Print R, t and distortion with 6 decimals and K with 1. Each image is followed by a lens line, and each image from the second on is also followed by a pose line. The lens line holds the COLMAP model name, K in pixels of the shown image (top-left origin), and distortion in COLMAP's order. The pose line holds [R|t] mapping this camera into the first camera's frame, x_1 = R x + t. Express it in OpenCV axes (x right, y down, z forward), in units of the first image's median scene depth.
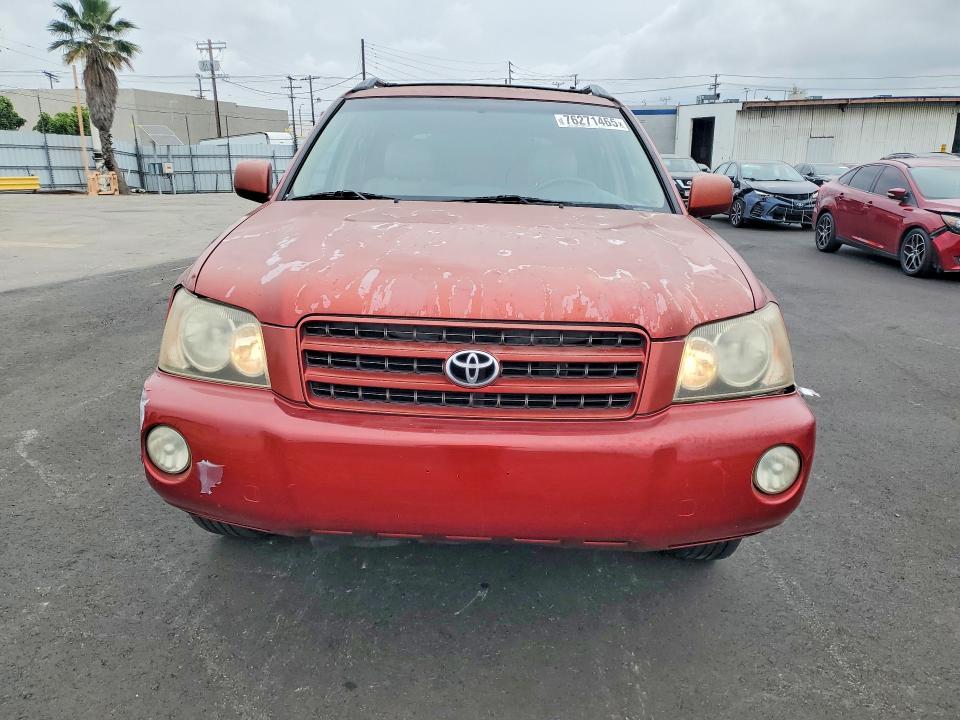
lens RADIAL K [[740.1, 0, 483.3], [0, 740.1, 361.2], [0, 0, 1]] dist [0.008093, 0.009821]
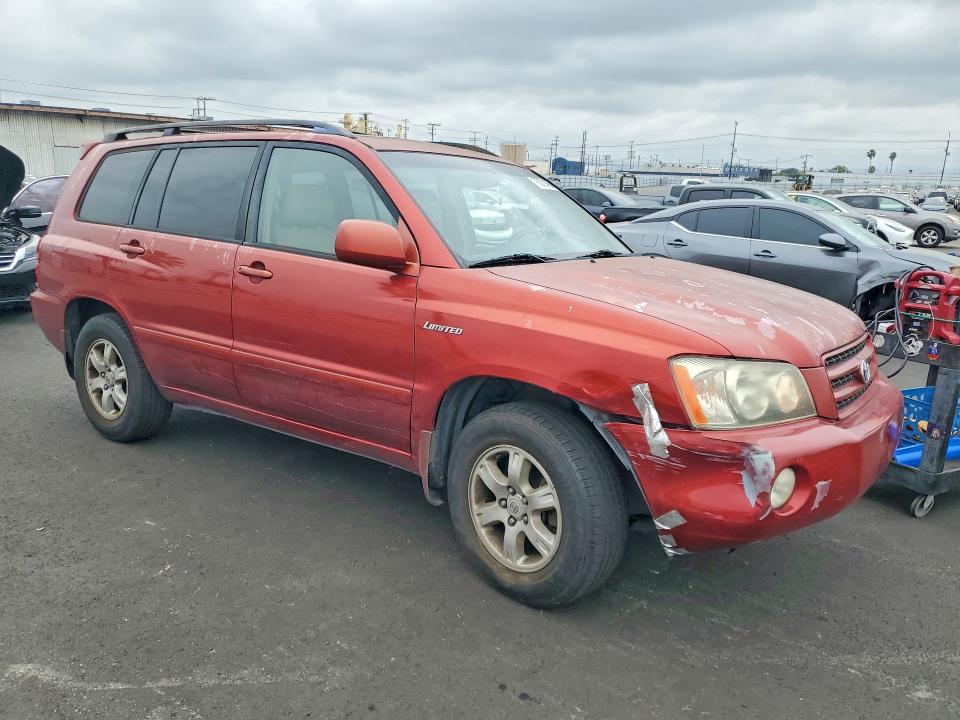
lens RADIAL K [[740.1, 0, 483.3], [0, 740.1, 361.2], [0, 0, 1]] dist [0.008093, 0.009821]
pose [[0.582783, -0.159267, 0.796868, -0.928254], [0.169408, 0.982872, 0.072547, -0.139536], [-0.794774, 0.092717, 0.599782, 0.375391]]
